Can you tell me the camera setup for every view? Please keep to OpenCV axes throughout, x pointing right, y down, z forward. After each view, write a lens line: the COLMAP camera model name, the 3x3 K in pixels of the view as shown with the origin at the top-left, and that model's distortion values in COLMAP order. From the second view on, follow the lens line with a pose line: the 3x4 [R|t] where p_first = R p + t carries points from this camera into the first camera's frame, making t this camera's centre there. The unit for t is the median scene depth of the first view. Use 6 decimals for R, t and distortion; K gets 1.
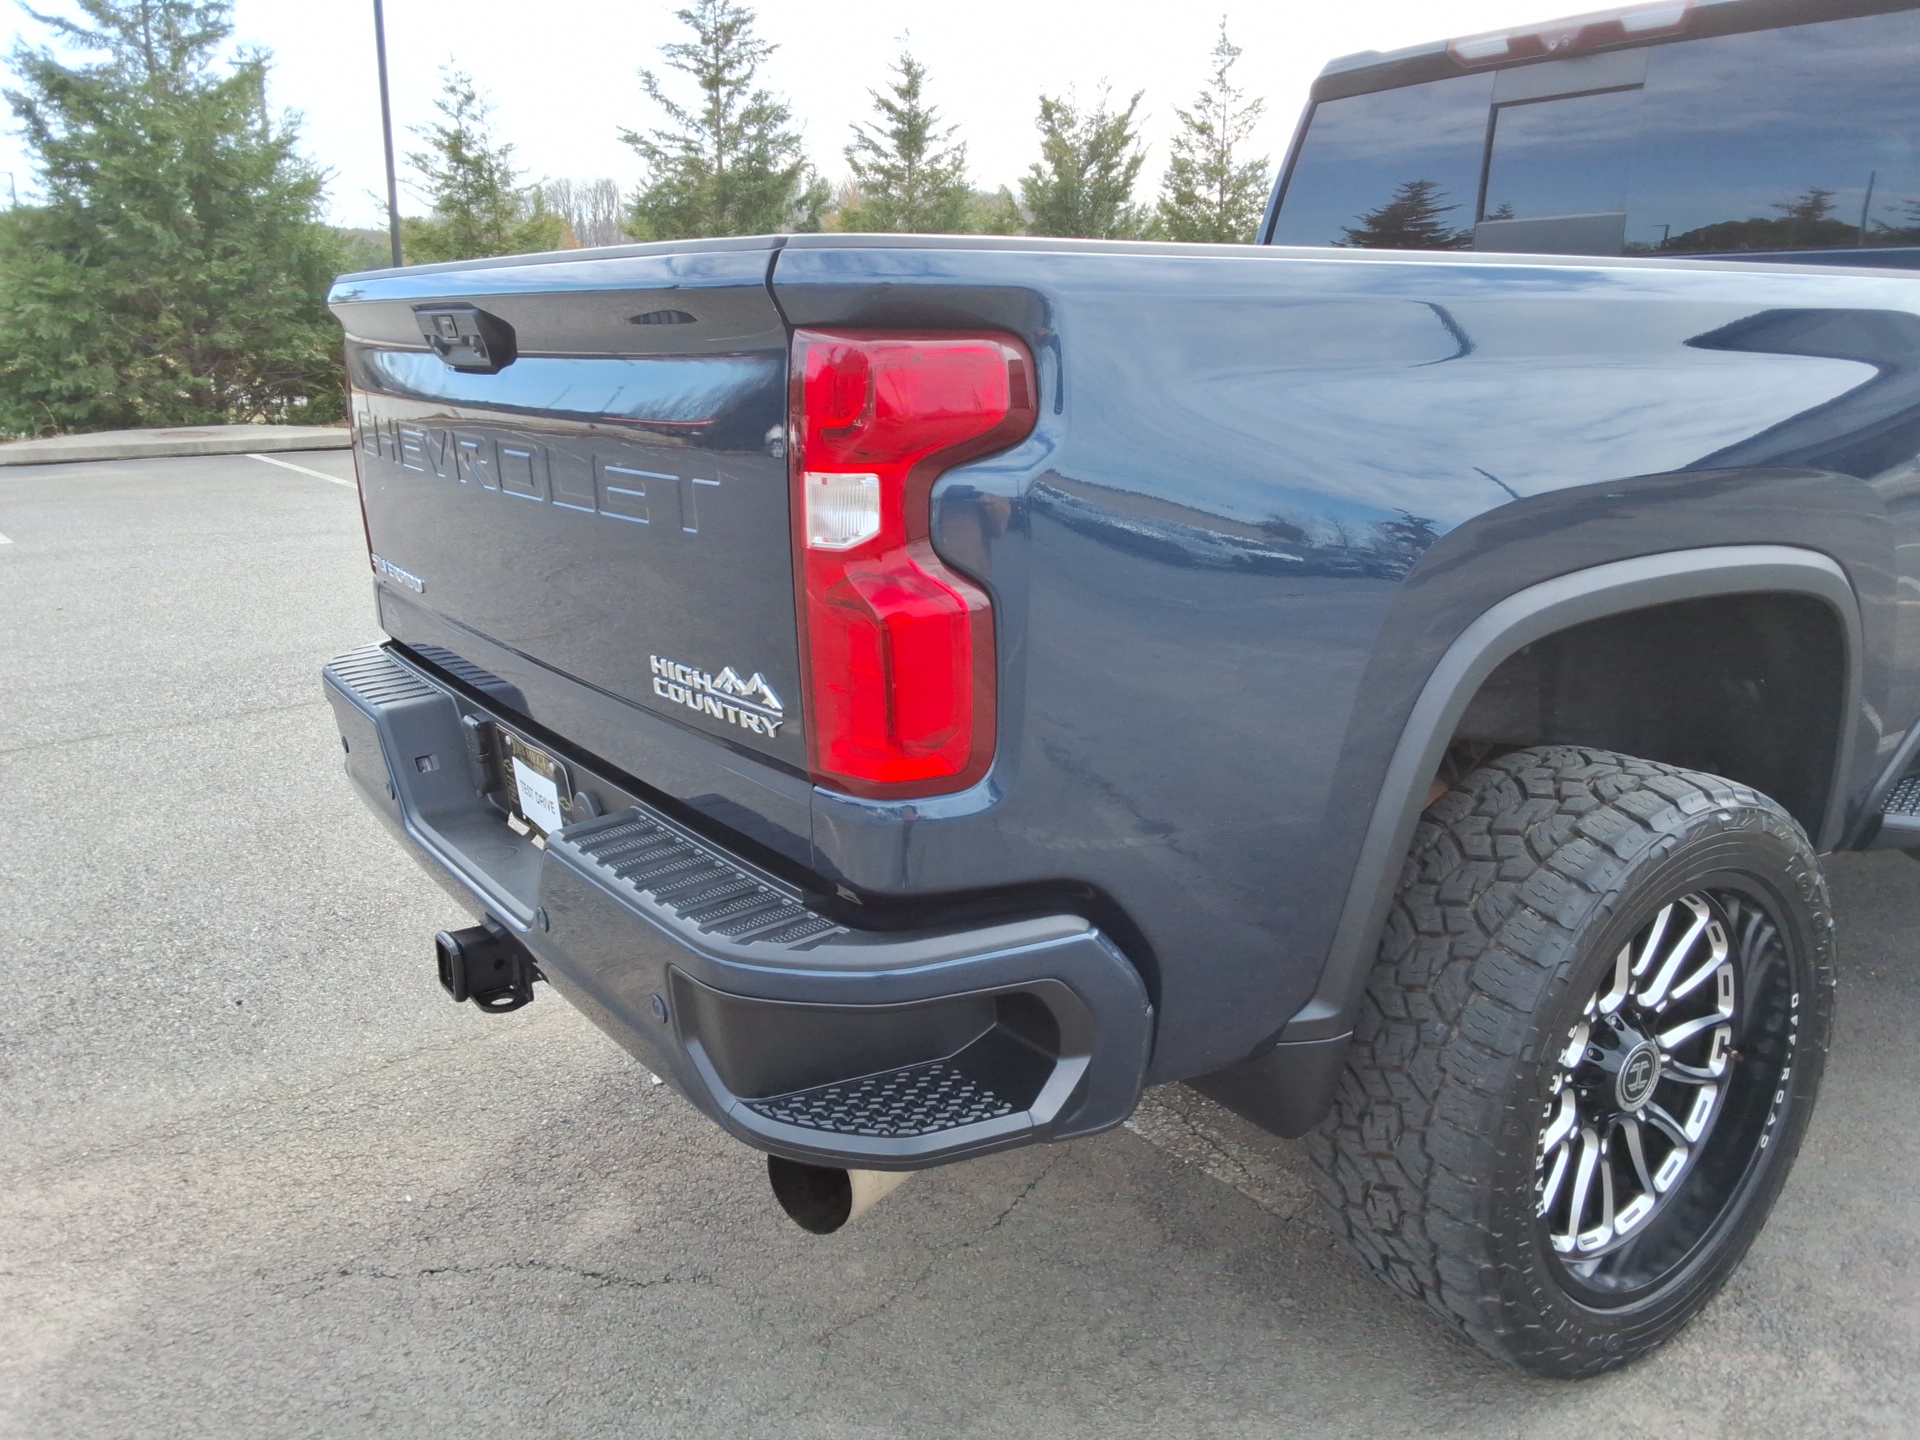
lens RADIAL K [[1540.3, 0, 978.4], [0, 1540.3, 703.4], [0, 0, 1]] dist [0.126083, -0.204334]
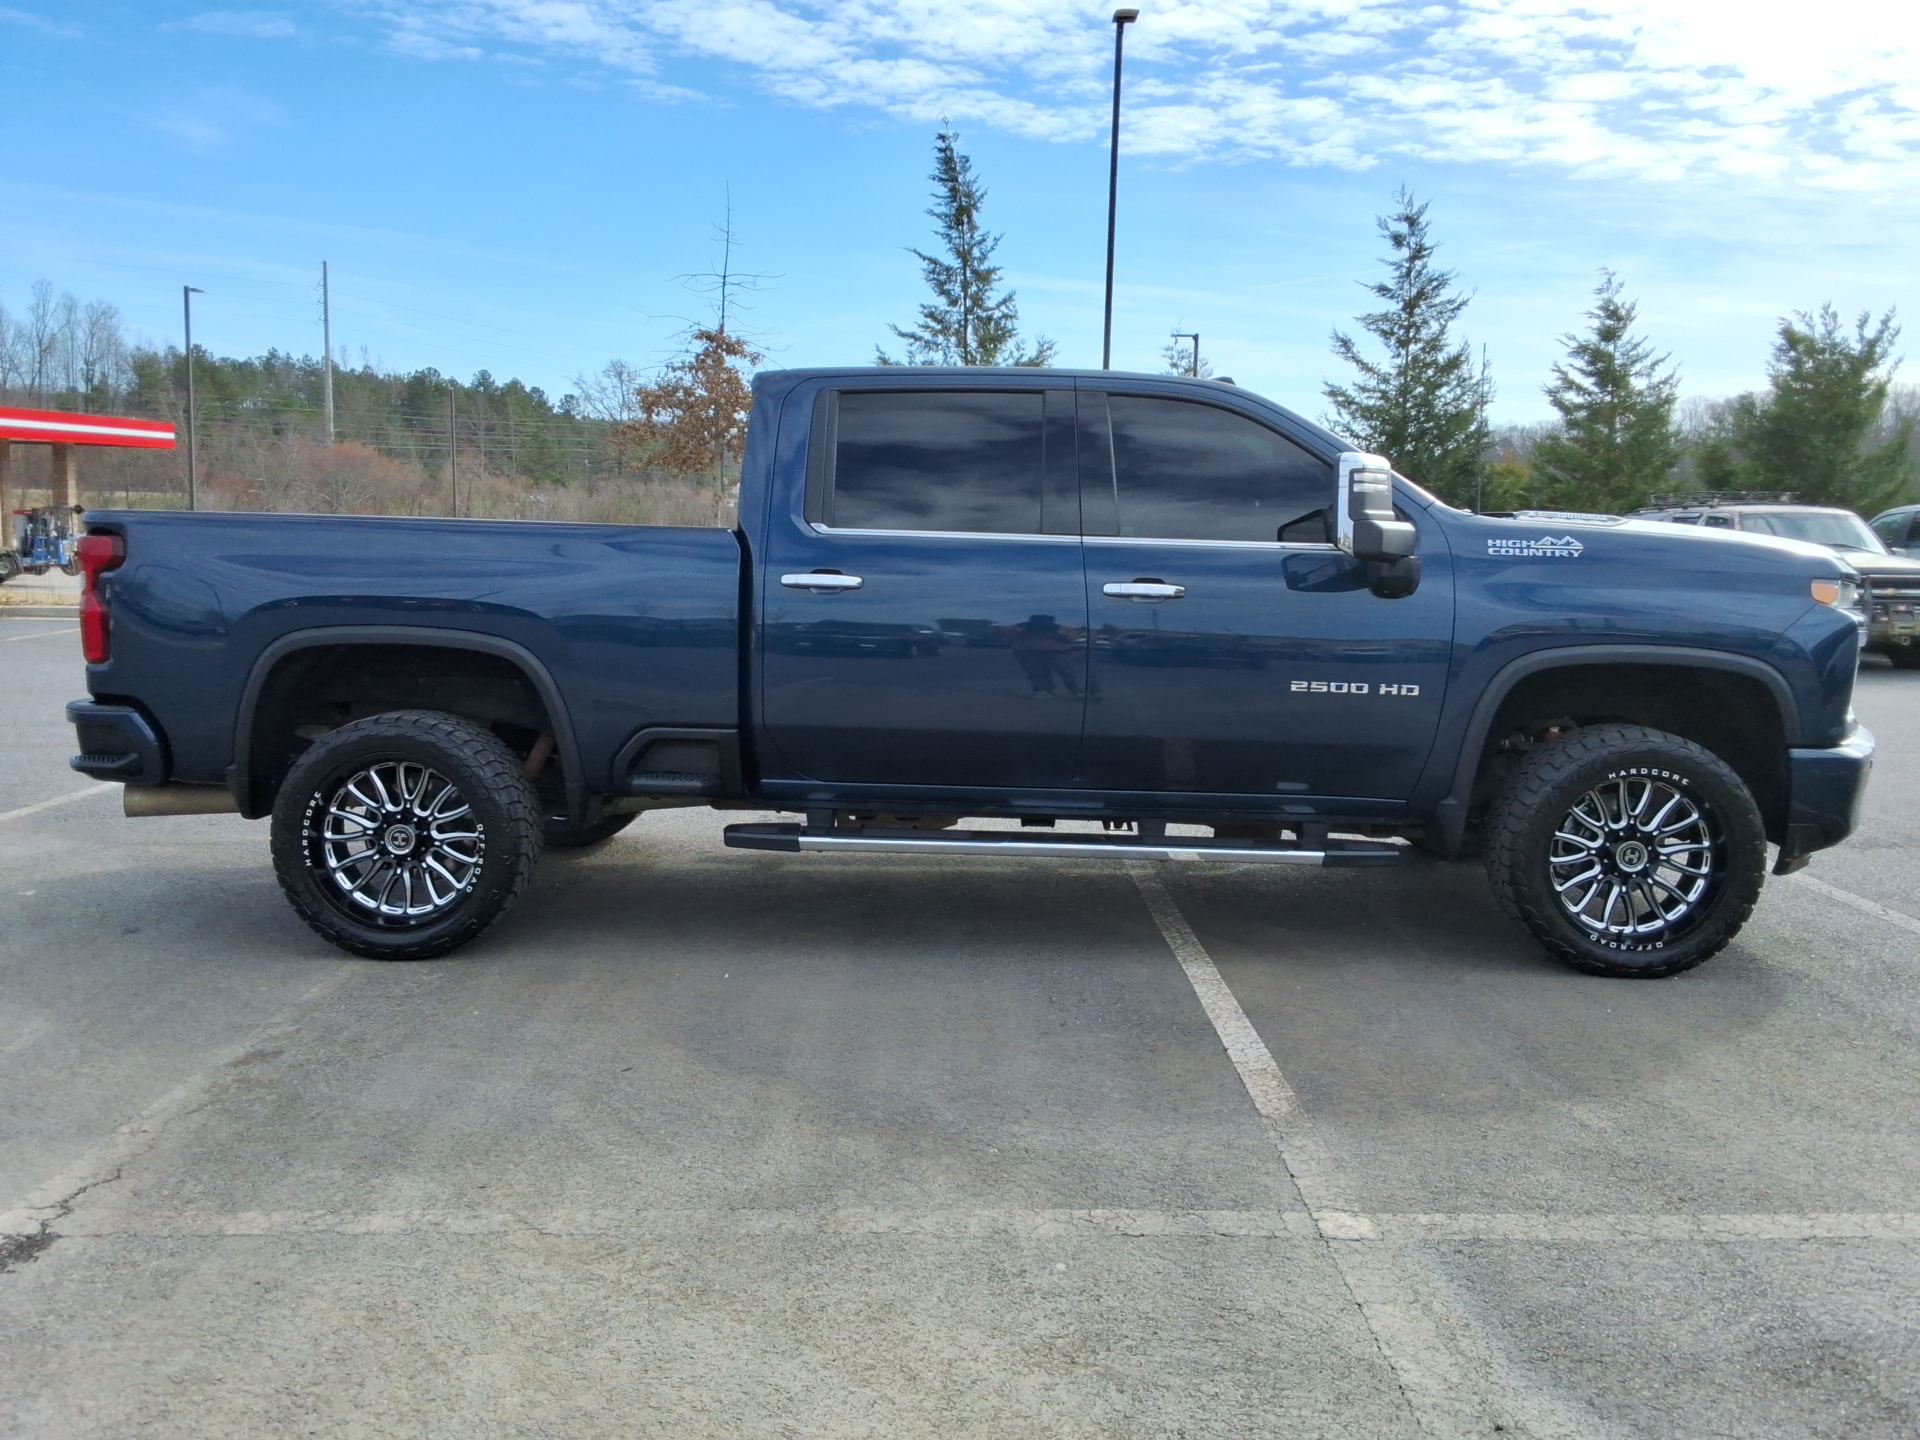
lens RADIAL K [[1540.3, 0, 978.4], [0, 1540.3, 703.4], [0, 0, 1]] dist [0.126083, -0.204334]
pose [[0.805407, 0.084286, -0.586698, 2.506746], [-0.163756, 0.982953, -0.083588, 0.081467], [0.569652, 0.163398, 0.805480, -0.480730]]
